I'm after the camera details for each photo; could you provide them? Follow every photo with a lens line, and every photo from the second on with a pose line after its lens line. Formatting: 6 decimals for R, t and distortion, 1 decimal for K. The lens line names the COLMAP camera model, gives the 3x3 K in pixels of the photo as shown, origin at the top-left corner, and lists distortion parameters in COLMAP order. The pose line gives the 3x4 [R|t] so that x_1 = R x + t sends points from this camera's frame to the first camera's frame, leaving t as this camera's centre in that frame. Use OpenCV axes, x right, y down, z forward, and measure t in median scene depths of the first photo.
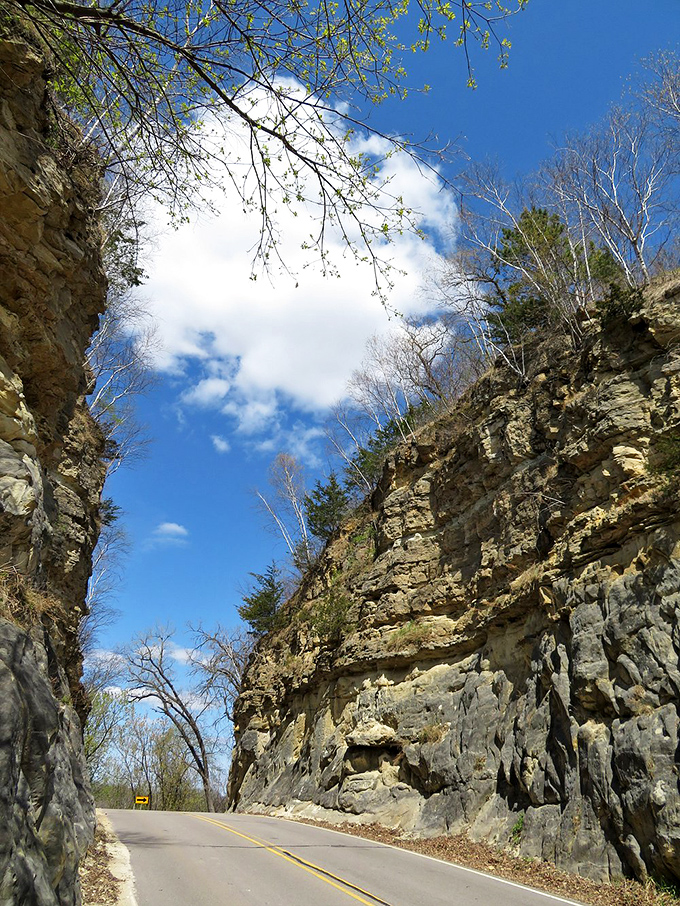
lens RADIAL K [[650.8, 0, 340.0], [0, 650.8, 453.0], [0, 0, 1]] dist [-0.006818, -0.003288]
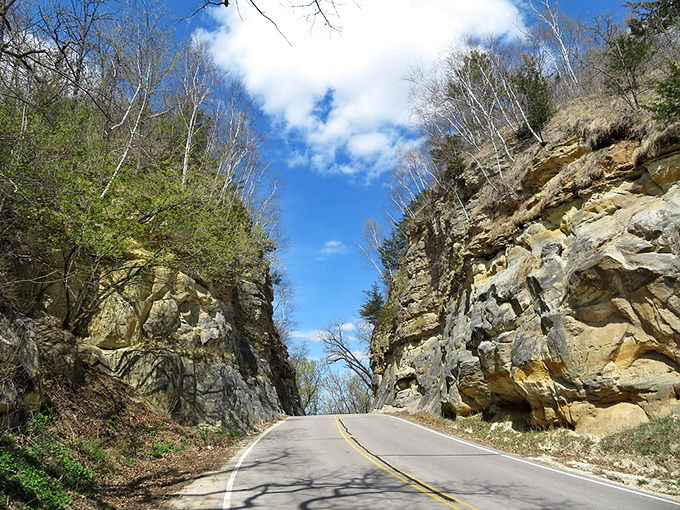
lens RADIAL K [[488.5, 0, 329.8], [0, 488.5, 258.6], [0, 0, 1]] dist [-0.006818, -0.003288]
pose [[0.938523, -0.172219, -0.299190, 0.321300], [0.221831, 0.964920, 0.140433, -0.180268], [0.264509, -0.198169, 0.943803, -0.437504]]
